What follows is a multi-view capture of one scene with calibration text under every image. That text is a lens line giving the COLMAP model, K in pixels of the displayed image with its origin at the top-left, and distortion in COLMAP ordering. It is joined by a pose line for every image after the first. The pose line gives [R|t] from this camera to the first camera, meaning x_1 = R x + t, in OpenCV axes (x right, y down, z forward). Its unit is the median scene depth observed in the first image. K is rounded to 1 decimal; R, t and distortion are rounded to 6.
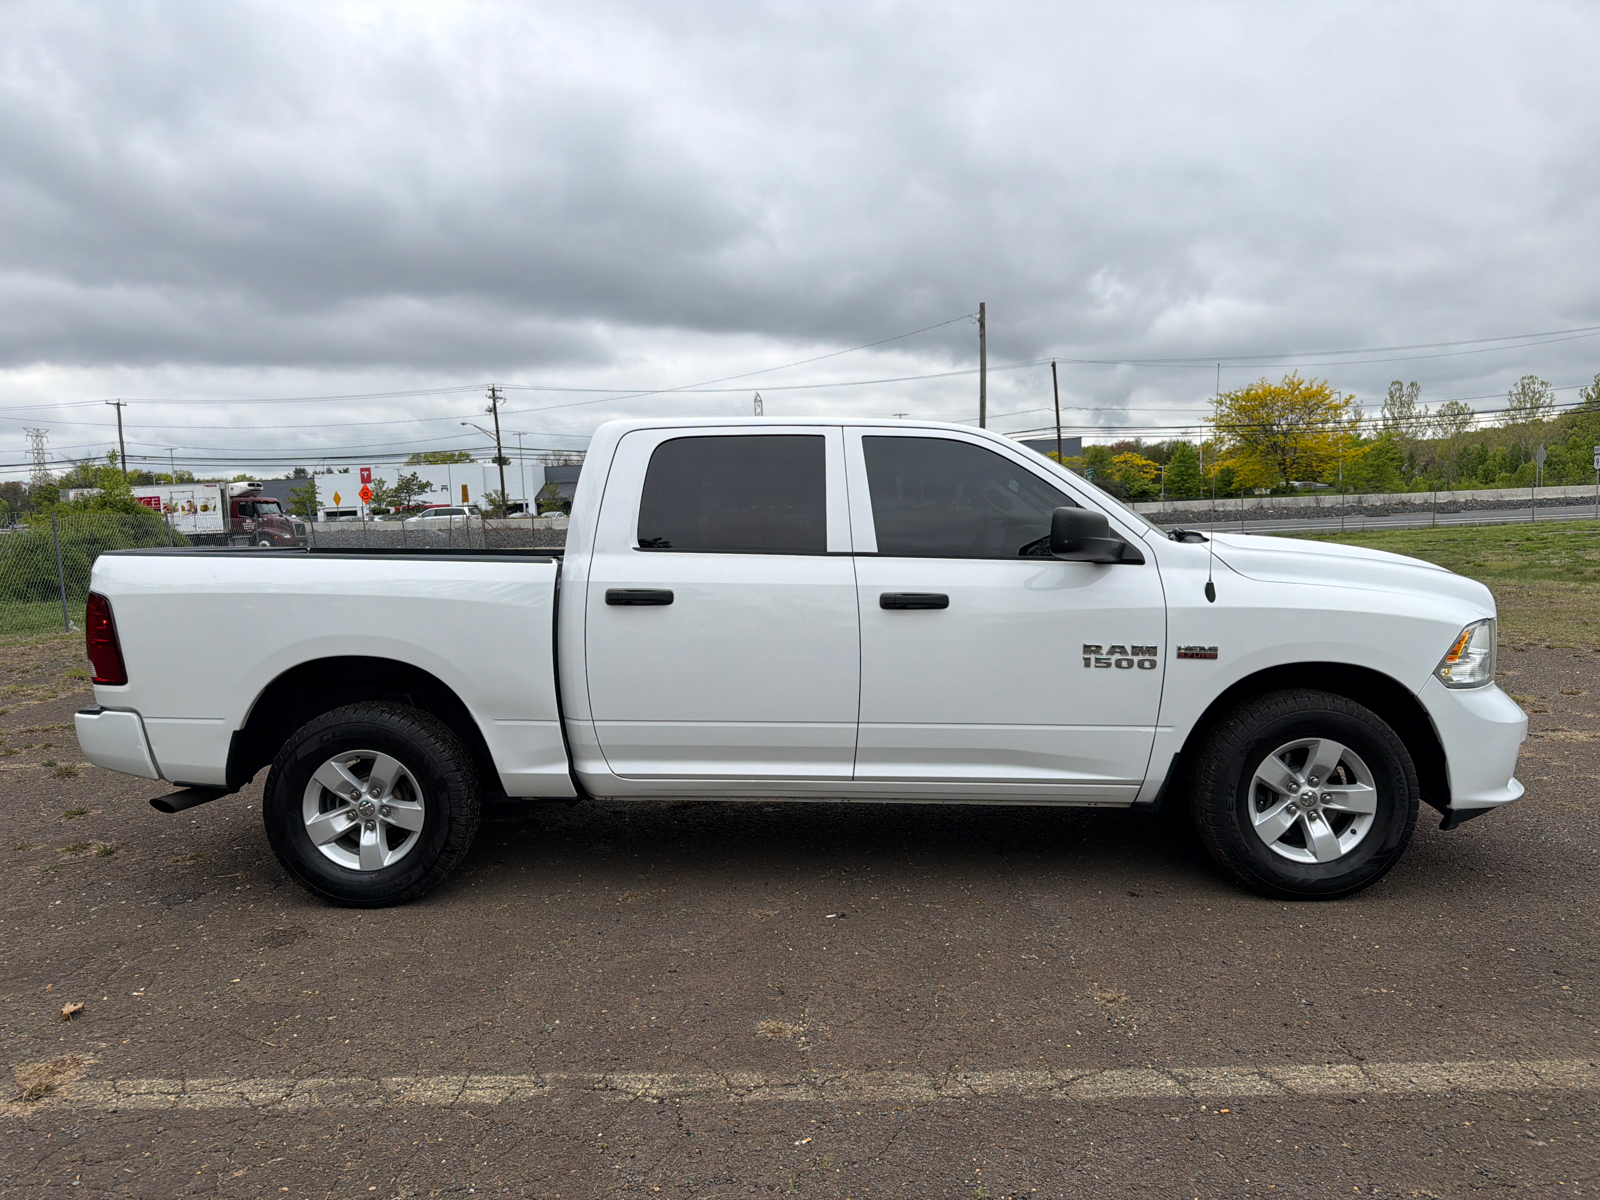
lens RADIAL K [[1152.1, 0, 789.2], [0, 1152.1, 608.5], [0, 0, 1]] dist [0.013731, -0.012240]
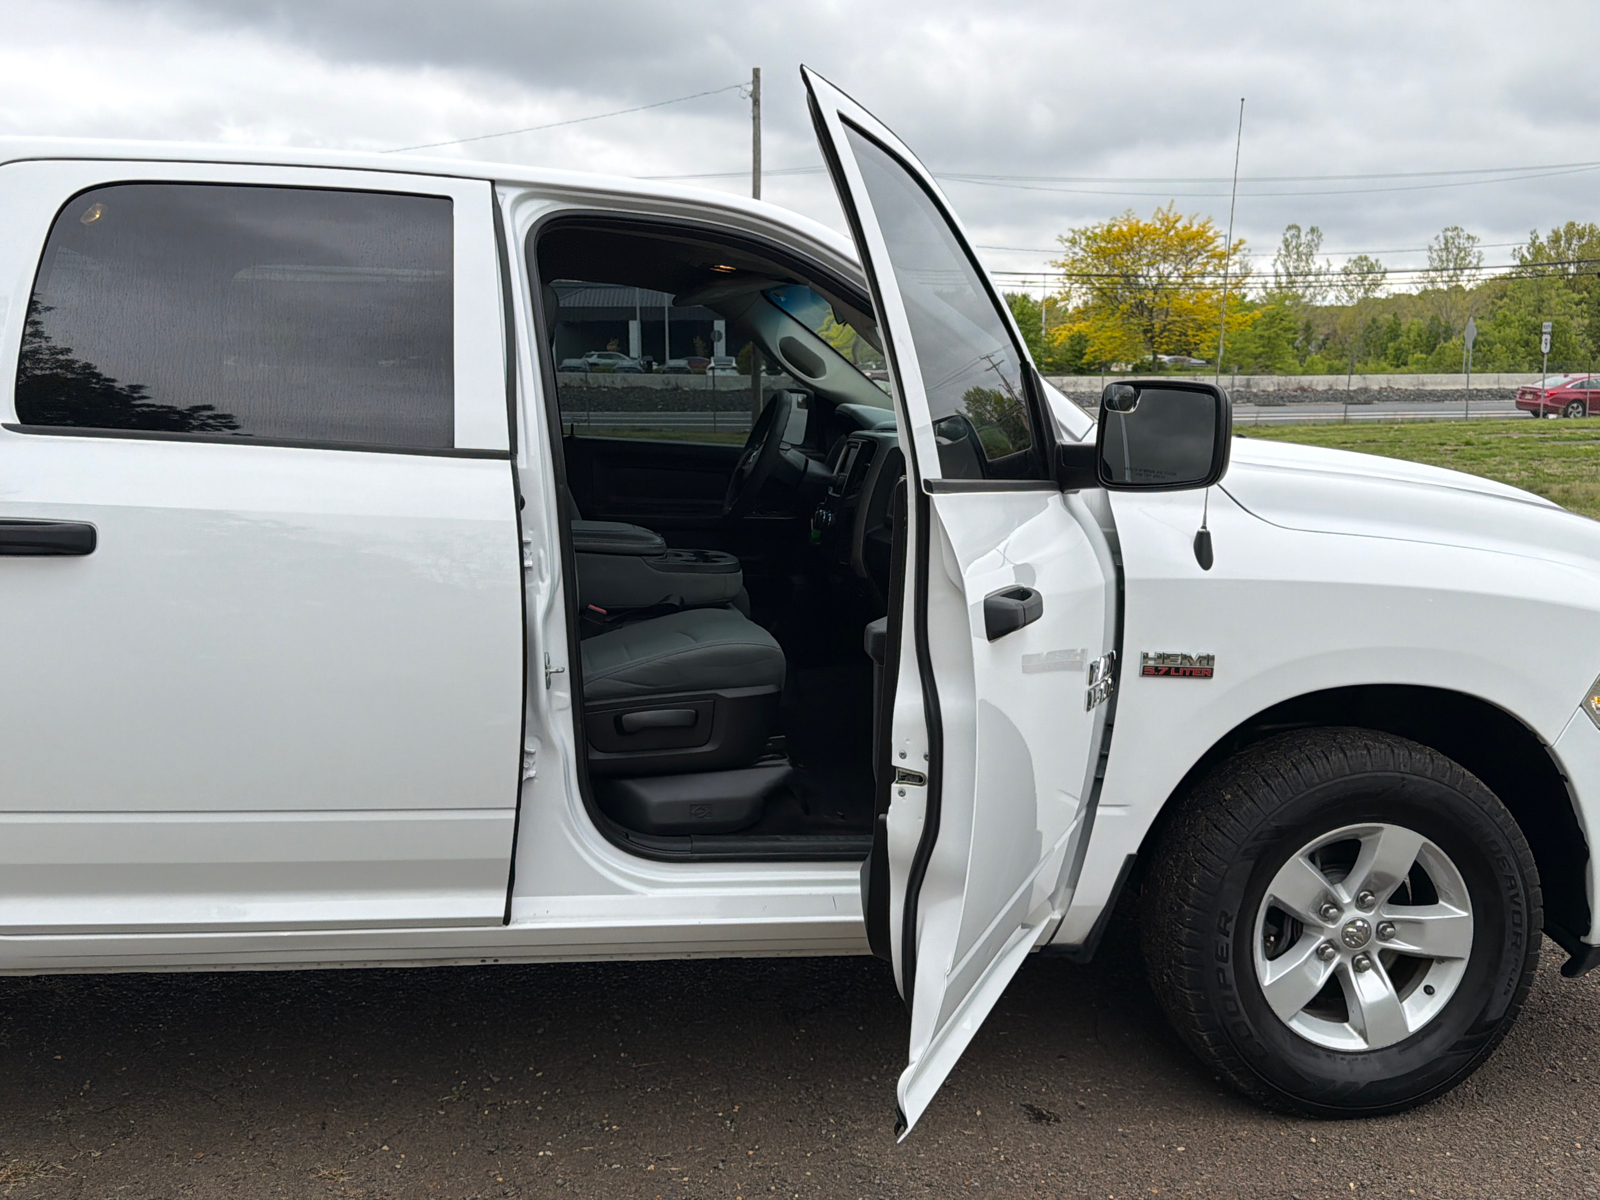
lens RADIAL K [[1145.9, 0, 800.0], [0, 1145.9, 600.0], [0, 0, 1]] dist [0.050561, -0.057884]
pose [[0.975662, -0.004238, 0.219238, 0.045320], [-0.018496, 0.994660, 0.101536, -0.024611], [-0.218497, -0.103120, 0.970374, 0.325265]]
